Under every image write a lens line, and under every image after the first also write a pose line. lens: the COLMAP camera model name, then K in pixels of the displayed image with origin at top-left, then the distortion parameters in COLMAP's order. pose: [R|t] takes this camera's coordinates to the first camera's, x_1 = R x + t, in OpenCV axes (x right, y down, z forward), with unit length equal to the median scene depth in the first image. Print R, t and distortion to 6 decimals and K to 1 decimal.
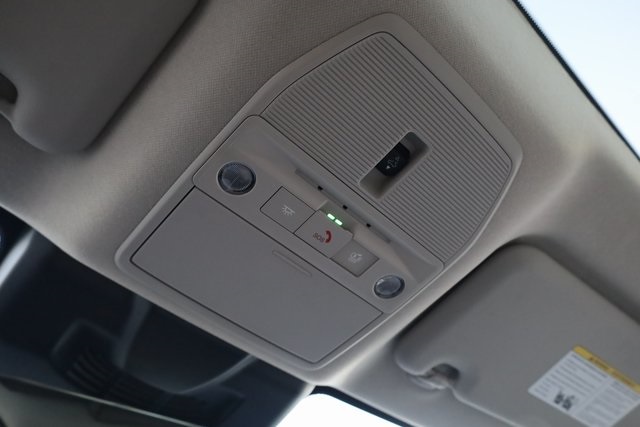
lens RADIAL K [[521.1, 0, 320.0], [0, 521.1, 213.5], [0, 0, 1]] dist [0.002149, 0.002244]
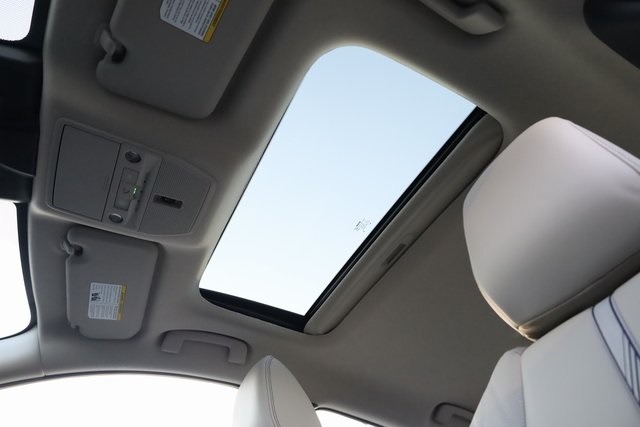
lens RADIAL K [[438.3, 0, 320.0], [0, 438.3, 213.5], [0, 0, 1]] dist [-0.008803, -0.002975]
pose [[0.293119, 0.760007, 0.580061, -0.583975], [-0.780549, 0.540589, -0.313859, 0.025258], [-0.552110, -0.360767, 0.751679, -0.756070]]
